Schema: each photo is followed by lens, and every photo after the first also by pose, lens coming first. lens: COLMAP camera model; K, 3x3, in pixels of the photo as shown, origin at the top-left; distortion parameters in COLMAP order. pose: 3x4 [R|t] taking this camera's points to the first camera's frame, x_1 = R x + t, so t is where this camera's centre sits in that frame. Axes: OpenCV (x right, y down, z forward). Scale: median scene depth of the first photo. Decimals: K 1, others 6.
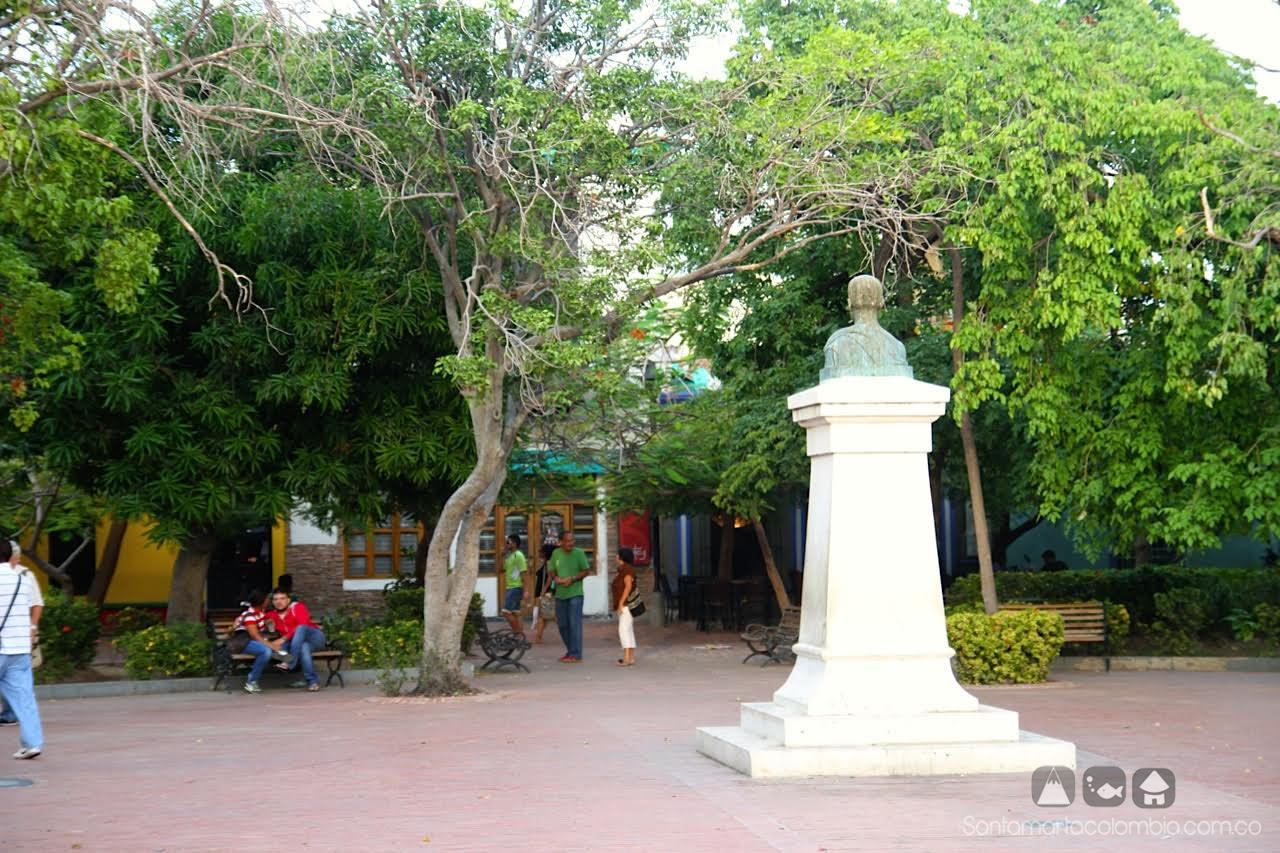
lens RADIAL K [[3180.1, 0, 639.9], [0, 3180.1, 410.7], [0, 0, 1]] dist [0.447315, -0.356161]
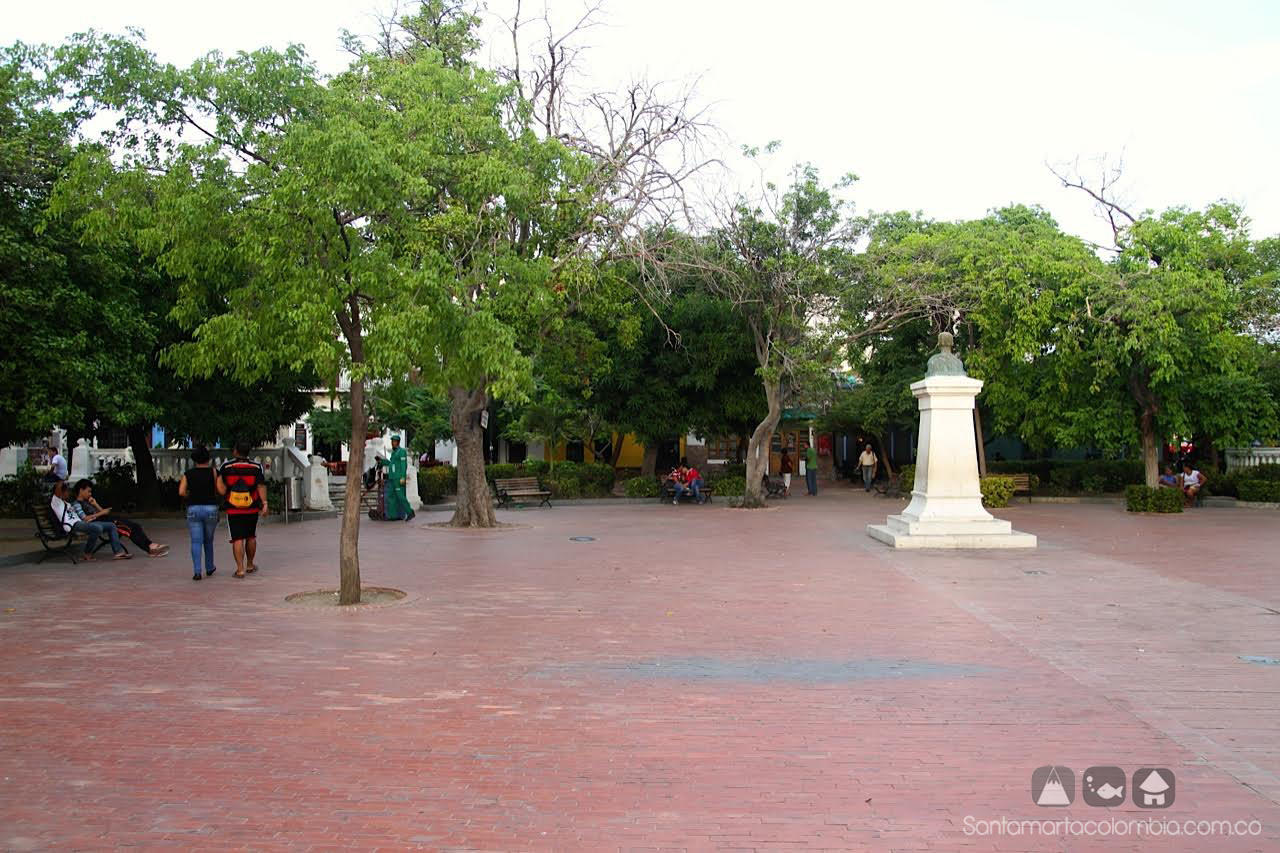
lens RADIAL K [[3180.1, 0, 639.9], [0, 3180.1, 410.7], [0, 0, 1]] dist [0.447315, -0.356161]
pose [[0.969348, 0.010559, -0.245464, 0.445110], [-0.002509, 0.999449, 0.033086, -0.064327], [0.245678, -0.031455, 0.968841, -1.354807]]
